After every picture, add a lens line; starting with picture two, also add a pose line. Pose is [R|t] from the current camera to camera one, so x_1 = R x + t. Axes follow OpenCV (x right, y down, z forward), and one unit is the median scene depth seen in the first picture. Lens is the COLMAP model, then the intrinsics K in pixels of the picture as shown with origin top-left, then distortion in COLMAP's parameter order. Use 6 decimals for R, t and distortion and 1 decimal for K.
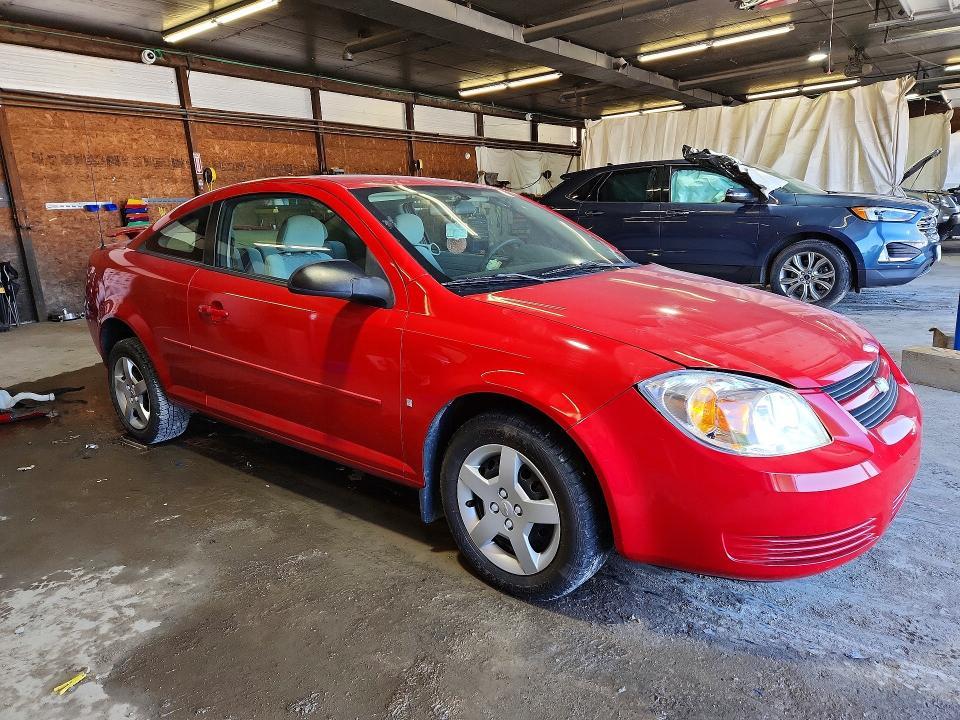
lens RADIAL K [[682.6, 0, 475.1], [0, 682.6, 360.3], [0, 0, 1]] dist [0.042759, -0.007426]
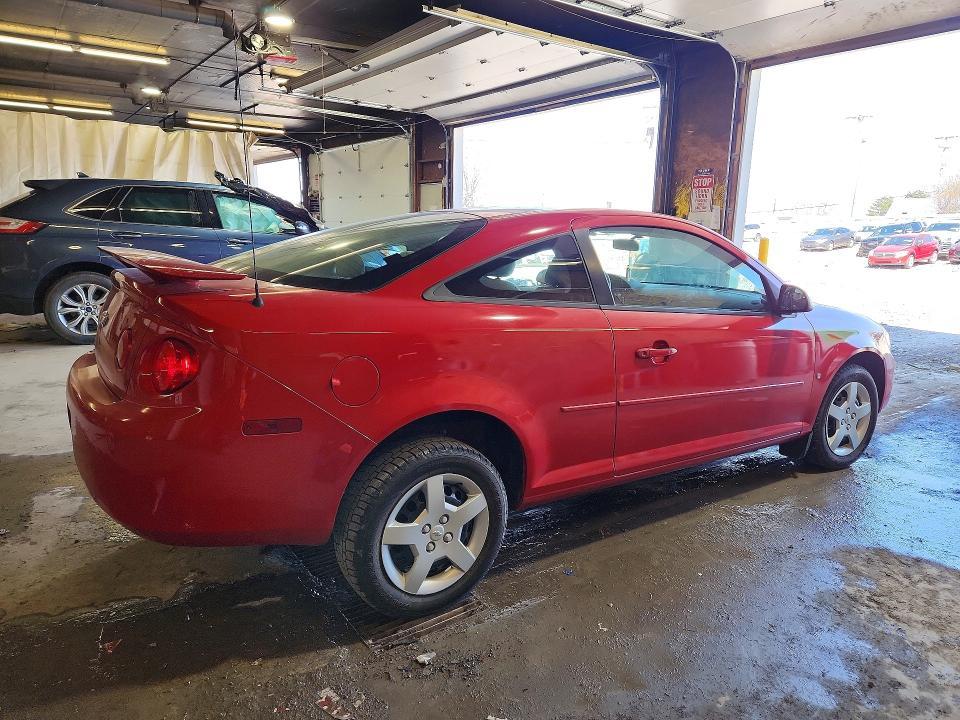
lens RADIAL K [[682.6, 0, 475.1], [0, 682.6, 360.3], [0, 0, 1]] dist [0.042759, -0.007426]
pose [[0.244322, -0.145565, 0.958706, -0.577320], [0.178975, 0.978452, 0.102952, -0.087621], [-0.953034, 0.146431, 0.265110, 0.436609]]
